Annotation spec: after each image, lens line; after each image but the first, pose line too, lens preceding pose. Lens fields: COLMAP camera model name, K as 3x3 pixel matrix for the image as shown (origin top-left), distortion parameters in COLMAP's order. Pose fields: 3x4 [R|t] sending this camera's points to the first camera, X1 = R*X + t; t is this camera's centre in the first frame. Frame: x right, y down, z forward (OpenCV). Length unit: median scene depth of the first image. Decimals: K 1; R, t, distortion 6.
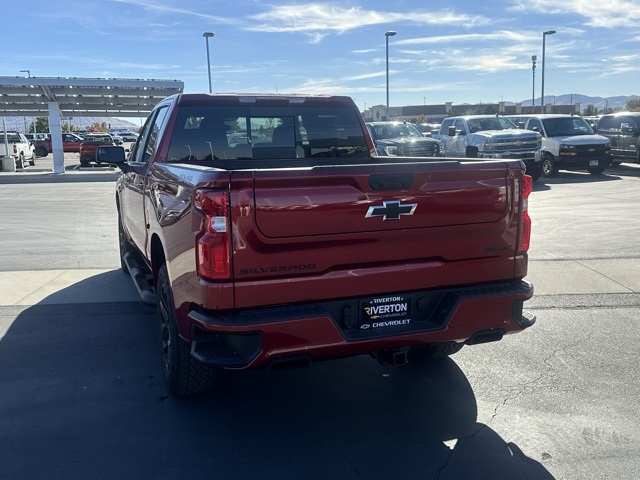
lens RADIAL K [[644.0, 0, 316.4], [0, 644.0, 244.4], [0, 0, 1]] dist [0.049190, 0.000000]
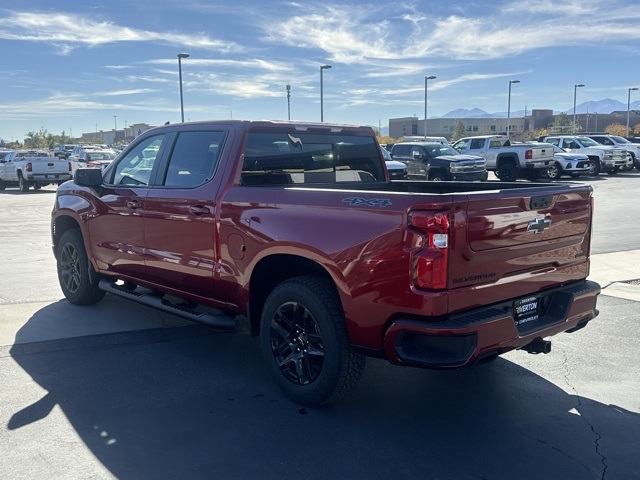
lens RADIAL K [[644.0, 0, 308.1], [0, 644.0, 249.6], [0, 0, 1]] dist [0.049190, 0.000000]
pose [[0.936568, -0.031292, 0.349086, -0.110339], [0.039481, 0.999086, -0.016366, -0.000876], [-0.348255, 0.029110, 0.936948, -0.000307]]
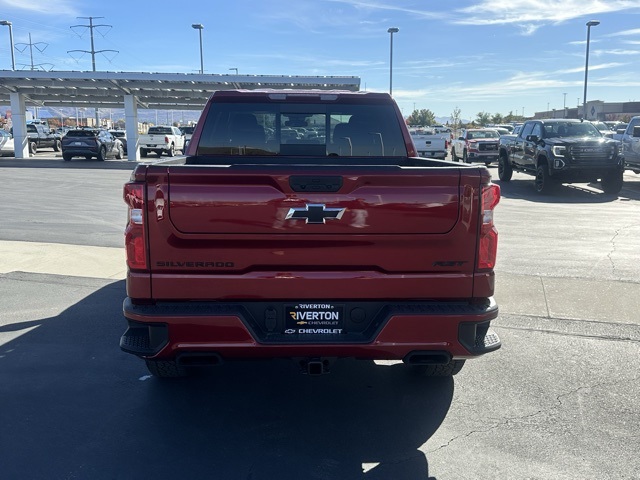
lens RADIAL K [[644.0, 0, 312.8], [0, 644.0, 239.9], [0, 0, 1]] dist [0.049190, 0.000000]
pose [[0.951951, 0.074972, -0.296932, 0.060436], [-0.074859, 0.997125, 0.011769, -0.003745], [0.296961, 0.011025, 0.954826, 0.012836]]
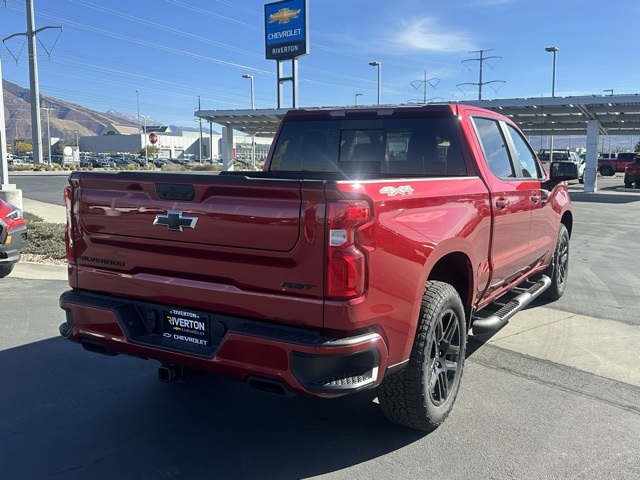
lens RADIAL K [[644.0, 0, 314.5], [0, 644.0, 238.4], [0, 0, 1]] dist [0.049190, 0.000000]
pose [[0.633771, 0.122148, -0.763816, 0.151178], [-0.151082, 0.987982, 0.032637, -0.013718], [0.758623, 0.094715, 0.644609, 0.080376]]
